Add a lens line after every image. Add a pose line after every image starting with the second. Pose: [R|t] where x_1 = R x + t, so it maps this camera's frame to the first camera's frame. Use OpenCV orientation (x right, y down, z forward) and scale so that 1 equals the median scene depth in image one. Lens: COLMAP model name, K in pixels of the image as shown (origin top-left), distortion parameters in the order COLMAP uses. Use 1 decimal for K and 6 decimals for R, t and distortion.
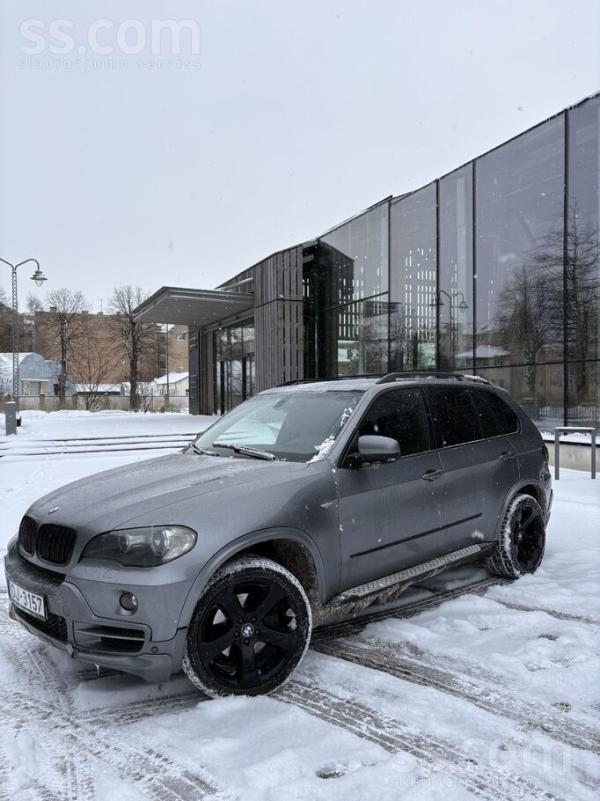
lens RADIAL K [[598.4, 0, 302.6], [0, 598.4, 404.5], [0, 0, 1]] dist [0.030885, -0.018094]
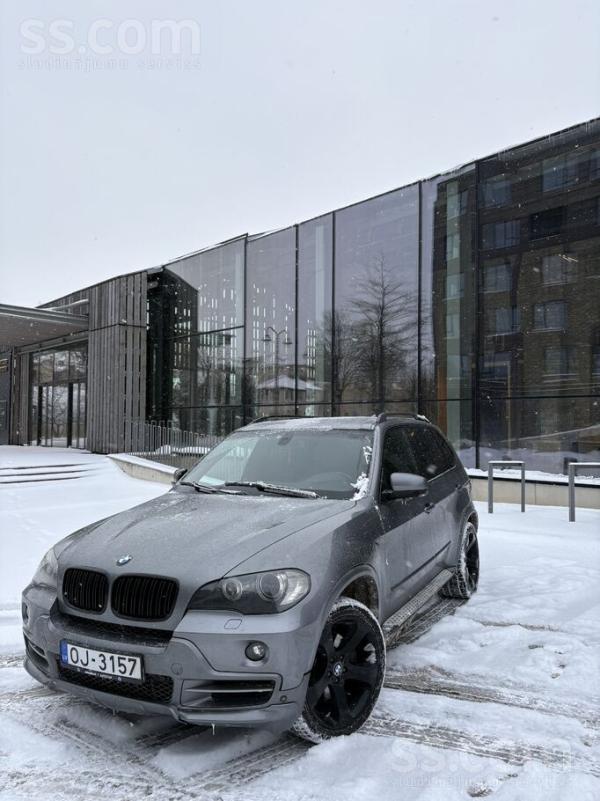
lens RADIAL K [[598.4, 0, 302.8], [0, 598.4, 407.6], [0, 0, 1]] dist [0.030885, -0.018094]
pose [[0.946236, 0.024053, 0.322580, -0.108978], [-0.009883, 0.998916, -0.045494, -0.004023], [-0.323325, 0.039860, 0.945448, 0.009835]]
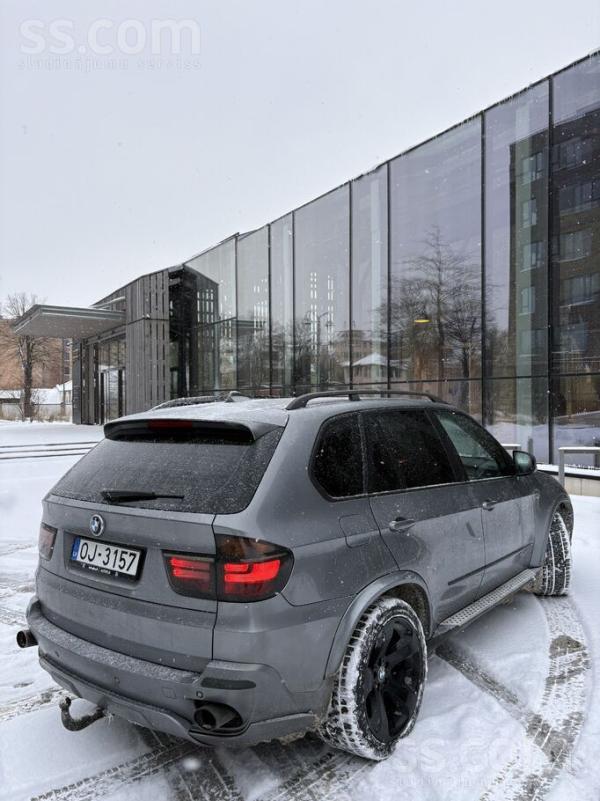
lens RADIAL K [[598.4, 0, 296.6], [0, 598.4, 398.9], [0, 0, 1]] dist [0.030885, -0.018094]
pose [[0.991741, 0.004637, 0.128175, 0.141480], [-0.001974, 0.999780, -0.020899, -0.013705], [-0.128244, 0.020474, 0.991531, -0.159526]]
